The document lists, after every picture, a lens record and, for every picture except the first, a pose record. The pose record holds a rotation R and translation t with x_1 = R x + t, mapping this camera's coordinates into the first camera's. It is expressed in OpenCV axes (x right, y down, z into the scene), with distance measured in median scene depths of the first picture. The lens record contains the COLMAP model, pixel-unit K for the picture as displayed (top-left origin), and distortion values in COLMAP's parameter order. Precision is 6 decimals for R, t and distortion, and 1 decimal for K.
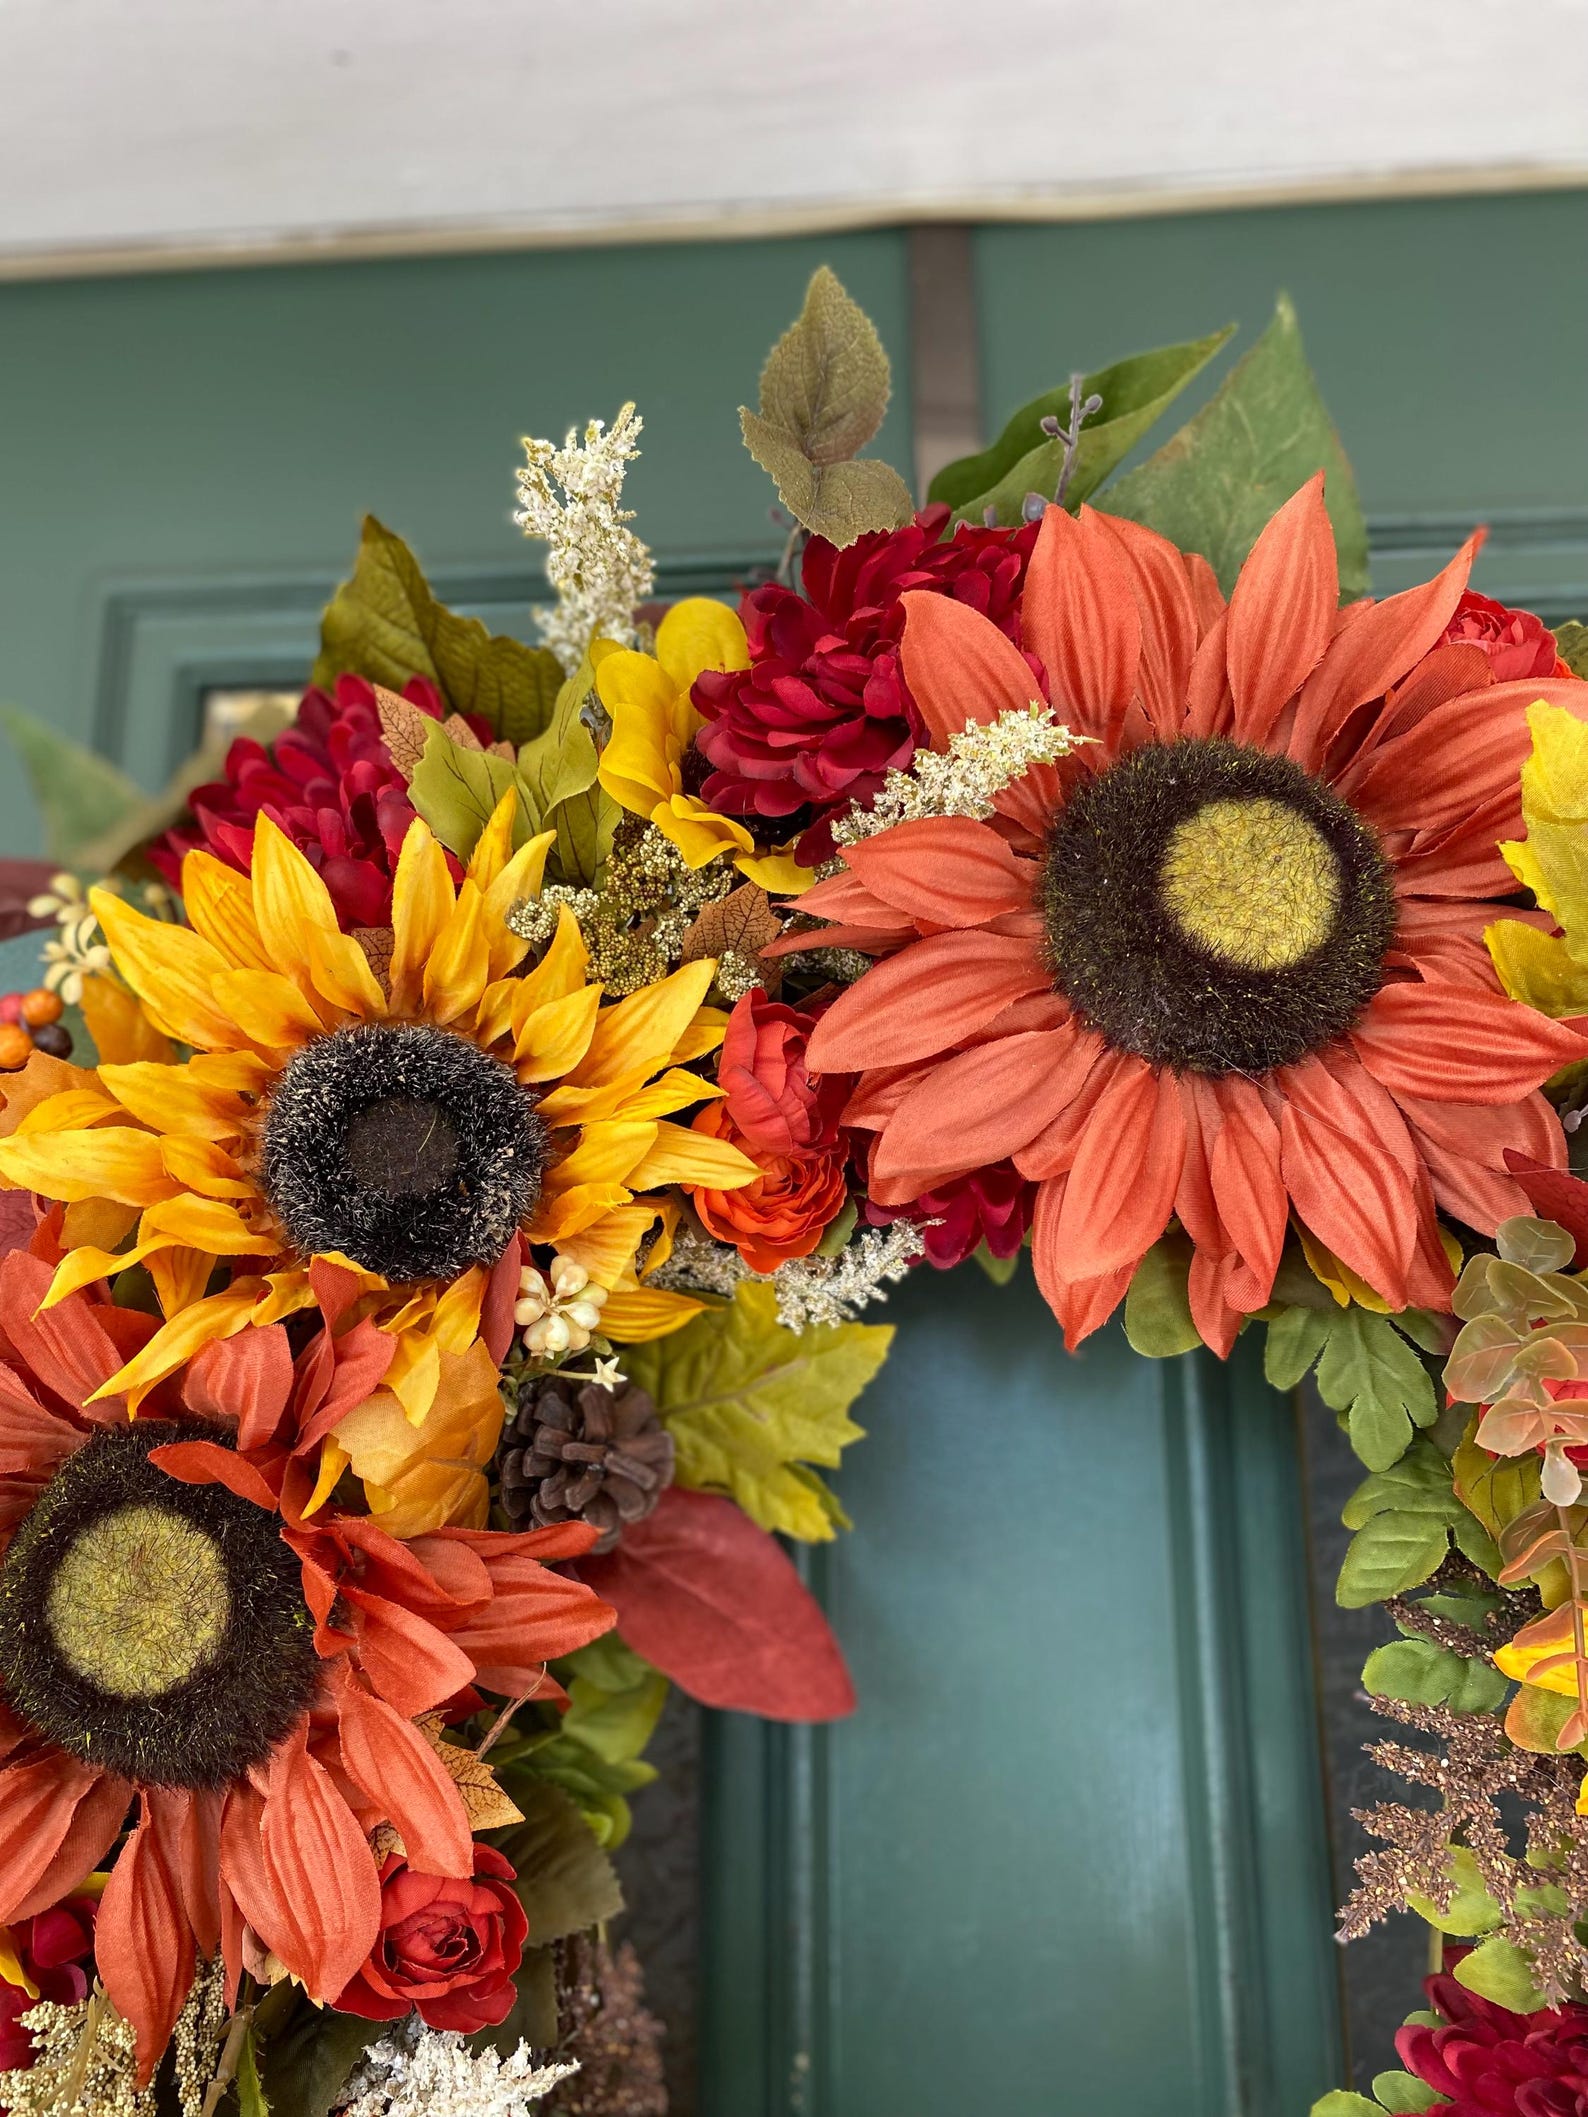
lens RADIAL K [[1561.9, 0, 792.6], [0, 1561.9, 1096.4], [0, 0, 1]] dist [0.007370, 0.001085]
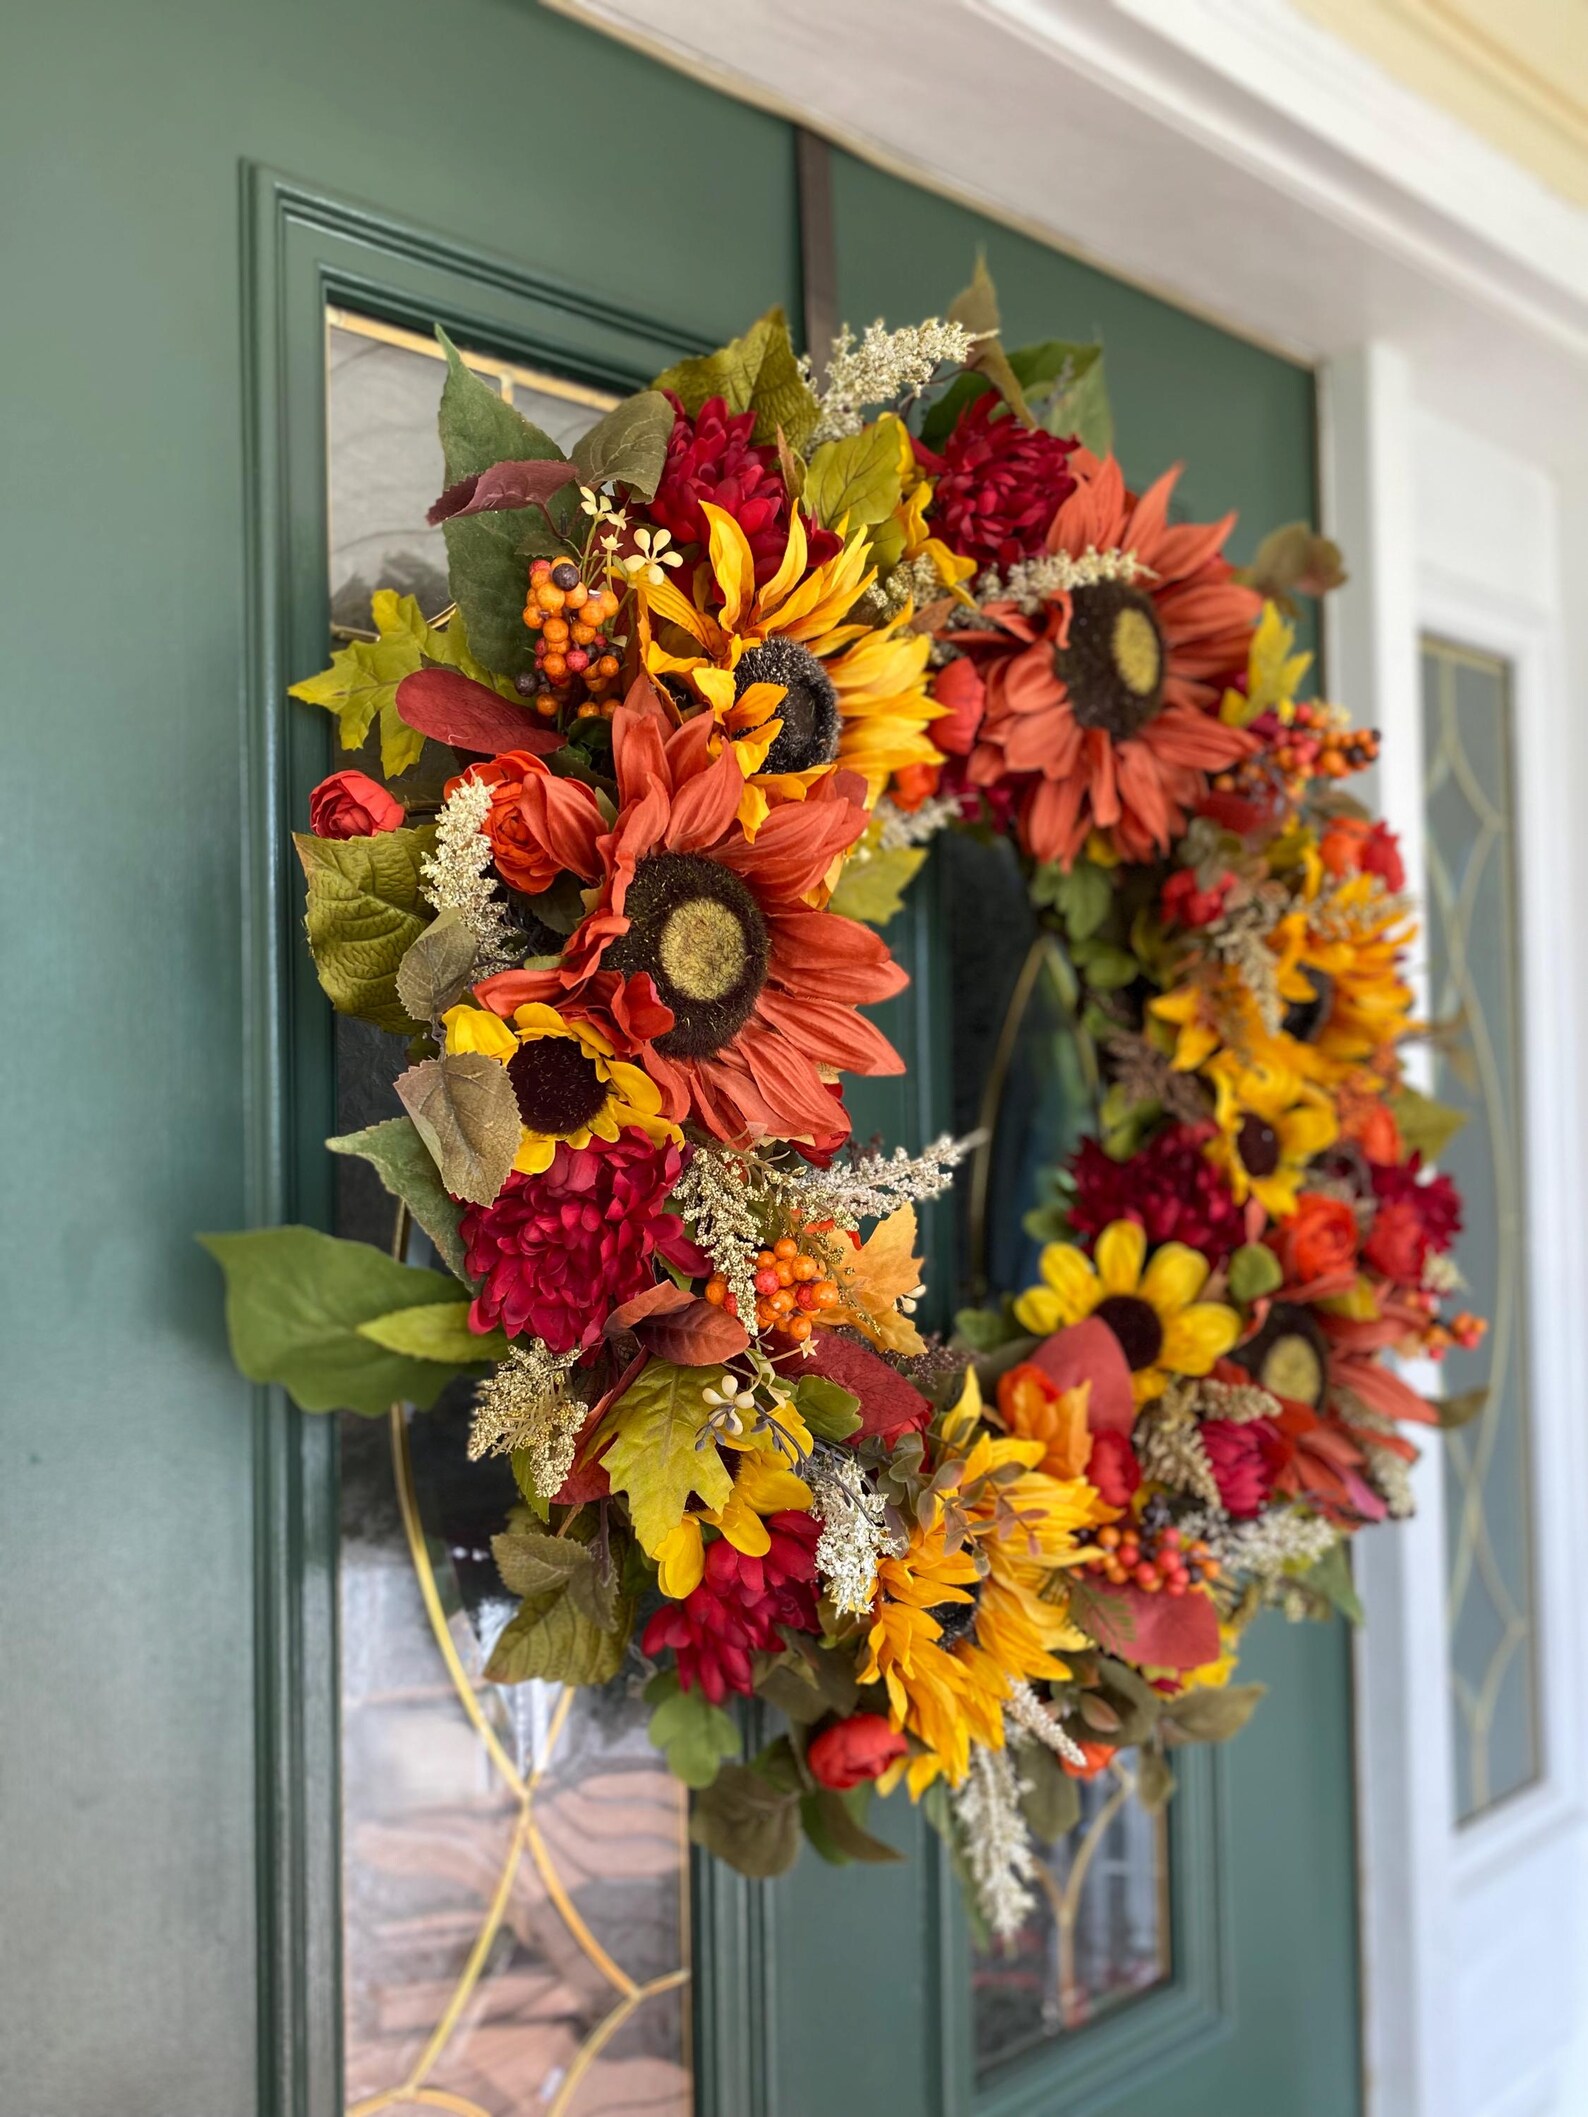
lens RADIAL K [[1561.9, 0, 792.6], [0, 1561.9, 1096.4], [0, 0, 1]] dist [0.007370, 0.001085]
pose [[0.745420, 0.003200, 0.666587, -1.424927], [-0.119891, 0.984325, 0.129344, 0.232320], [-0.655725, -0.176334, 0.734119, -0.360694]]
